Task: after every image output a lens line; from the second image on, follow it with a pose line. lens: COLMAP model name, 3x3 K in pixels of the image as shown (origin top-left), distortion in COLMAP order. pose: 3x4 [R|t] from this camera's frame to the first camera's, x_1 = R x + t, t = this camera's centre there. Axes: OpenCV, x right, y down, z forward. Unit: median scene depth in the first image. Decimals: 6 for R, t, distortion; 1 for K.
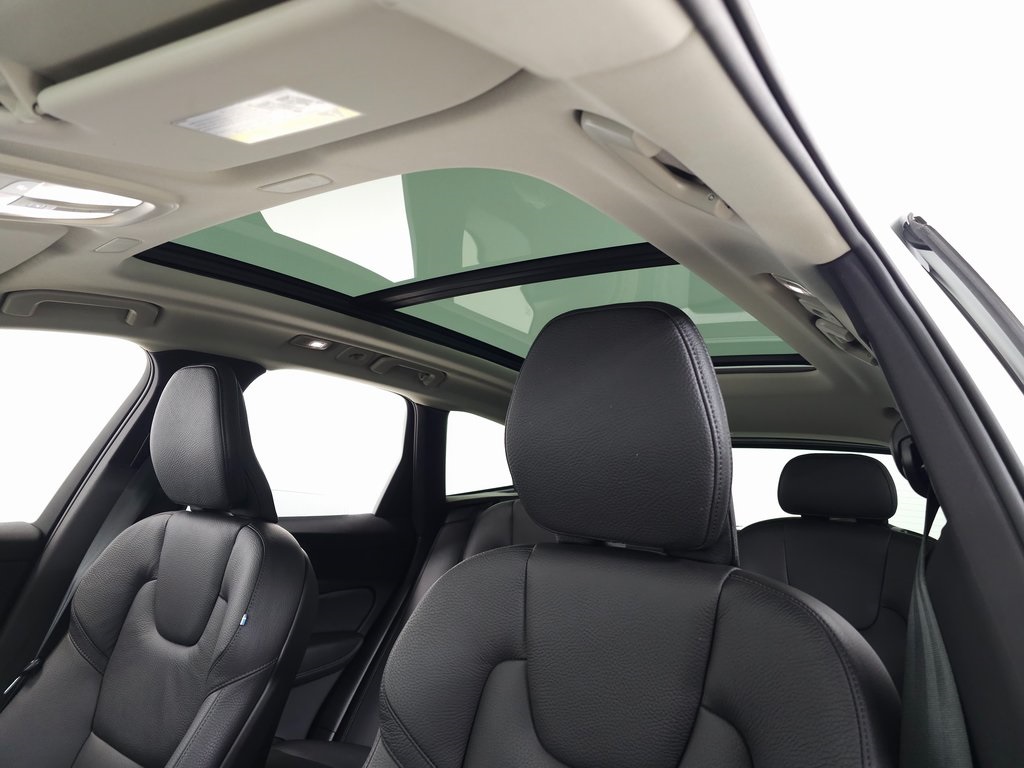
lens RADIAL K [[685.9, 0, 512.0], [0, 685.9, 384.0], [0, 0, 1]] dist [0.001618, -0.003867]
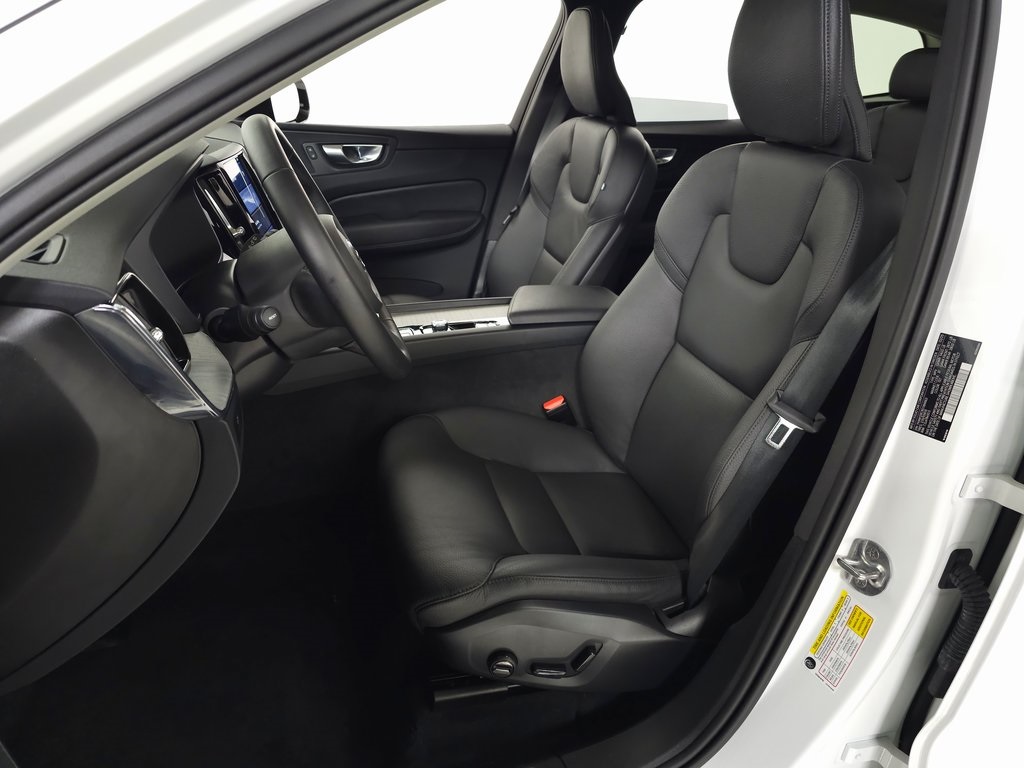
lens RADIAL K [[685.9, 0, 512.0], [0, 685.9, 384.0], [0, 0, 1]] dist [0.001618, -0.003867]
pose [[0.792213, 0.224738, -0.567355, 0.402125], [0.109322, 0.862411, 0.494262, -0.074807], [0.600373, -0.453585, 0.658645, -0.371614]]
